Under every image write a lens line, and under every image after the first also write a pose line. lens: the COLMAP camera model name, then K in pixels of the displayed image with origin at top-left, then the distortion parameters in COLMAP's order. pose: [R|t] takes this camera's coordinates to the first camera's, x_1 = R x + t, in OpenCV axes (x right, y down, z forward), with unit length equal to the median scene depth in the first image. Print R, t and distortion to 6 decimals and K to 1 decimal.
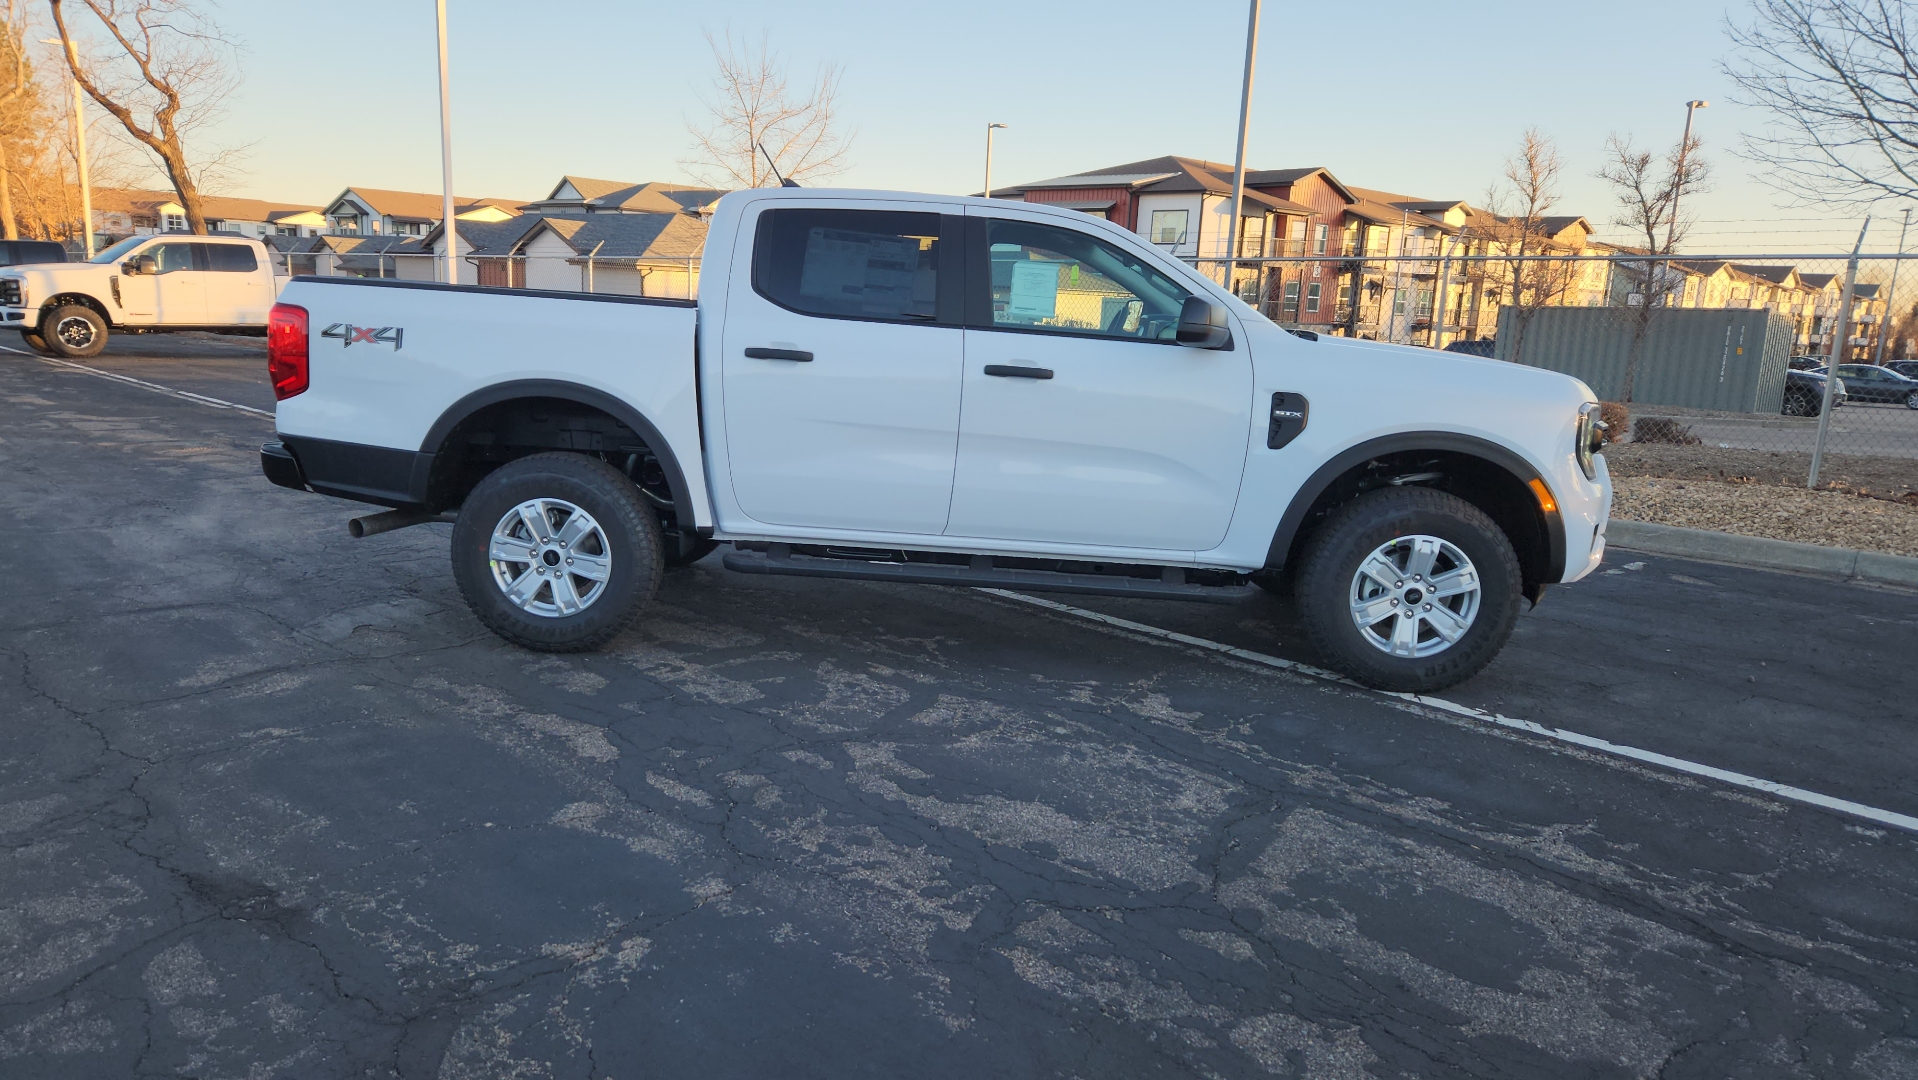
lens RADIAL K [[1283.6, 0, 919.8], [0, 1283.6, 527.4], [0, 0, 1]] dist [0.080456, -0.066843]
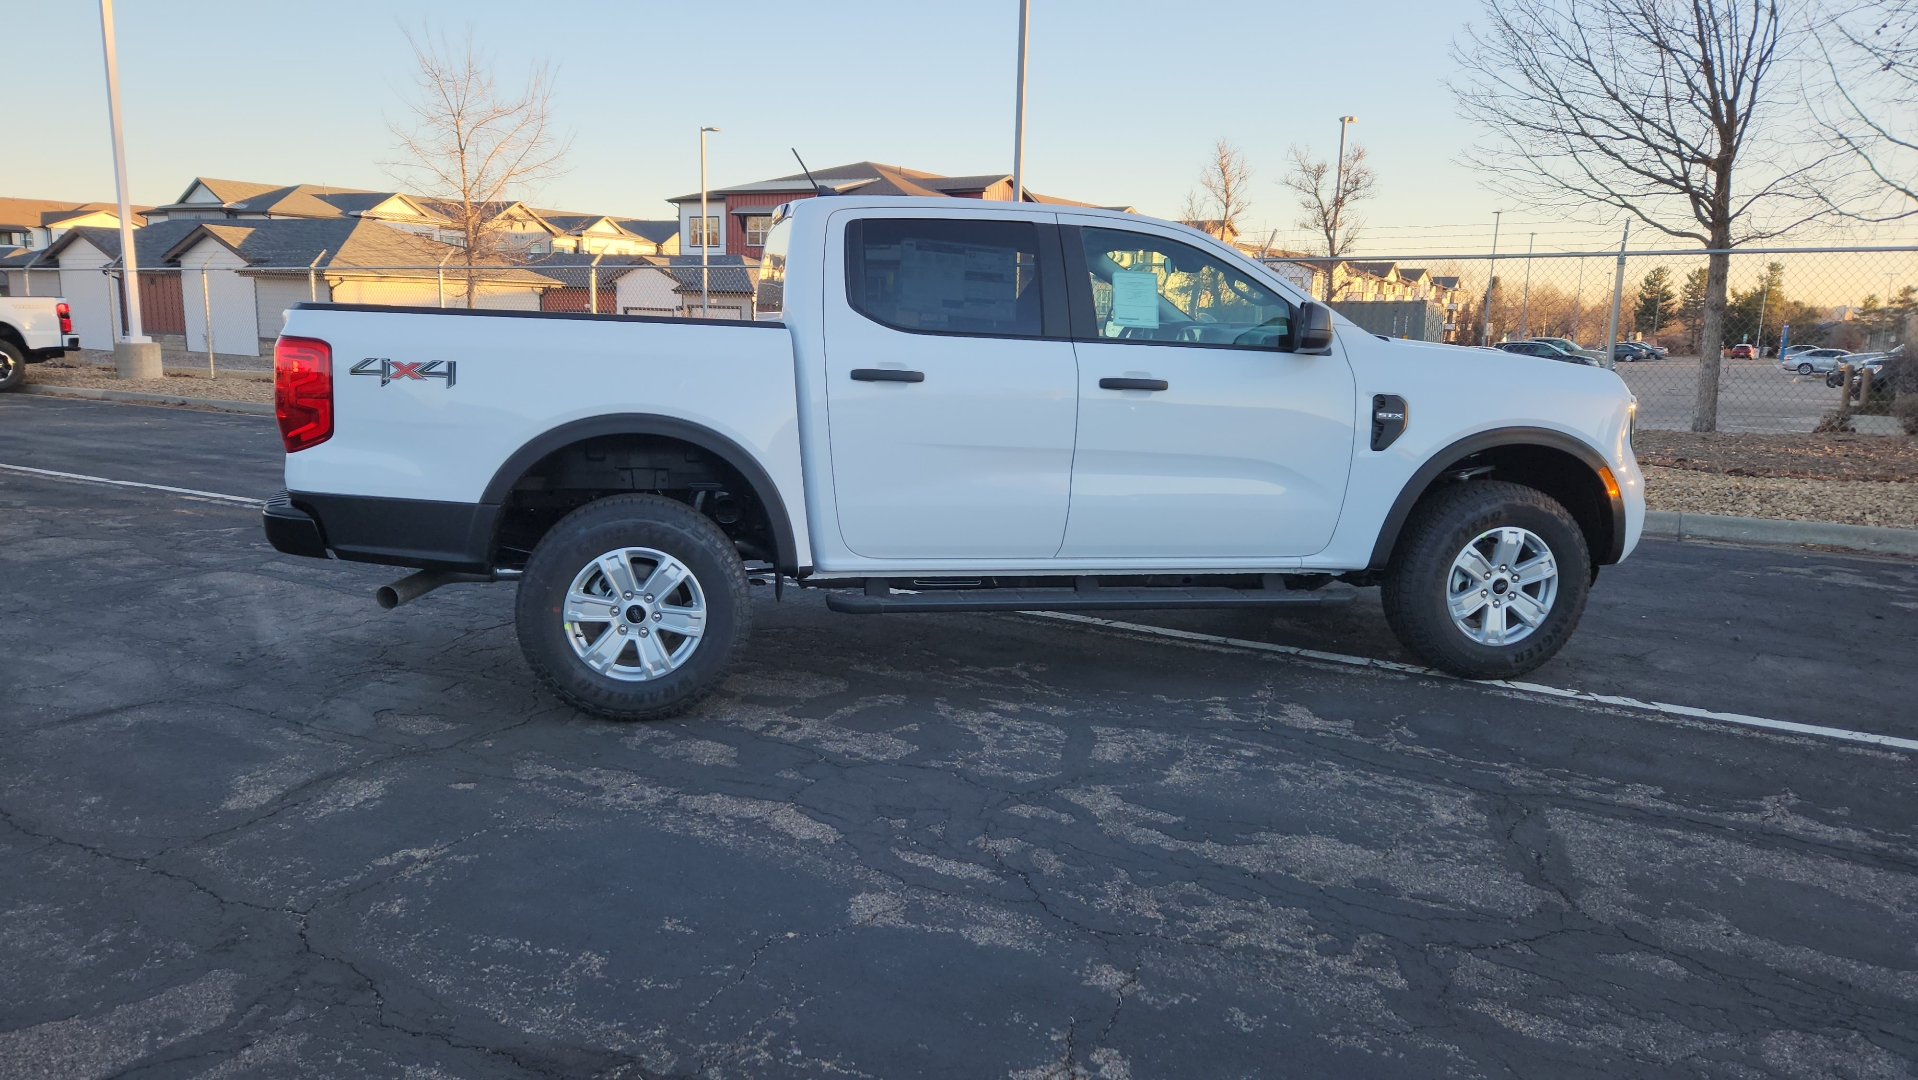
lens RADIAL K [[1282.3, 0, 920.2], [0, 1282.3, 514.8], [0, 0, 1]] dist [0.078256, -0.069546]
pose [[0.969852, -0.061119, 0.235904, -0.305586], [0.063916, 0.997946, -0.004219, -0.028765], [-0.235162, 0.019170, 0.971767, 0.097946]]
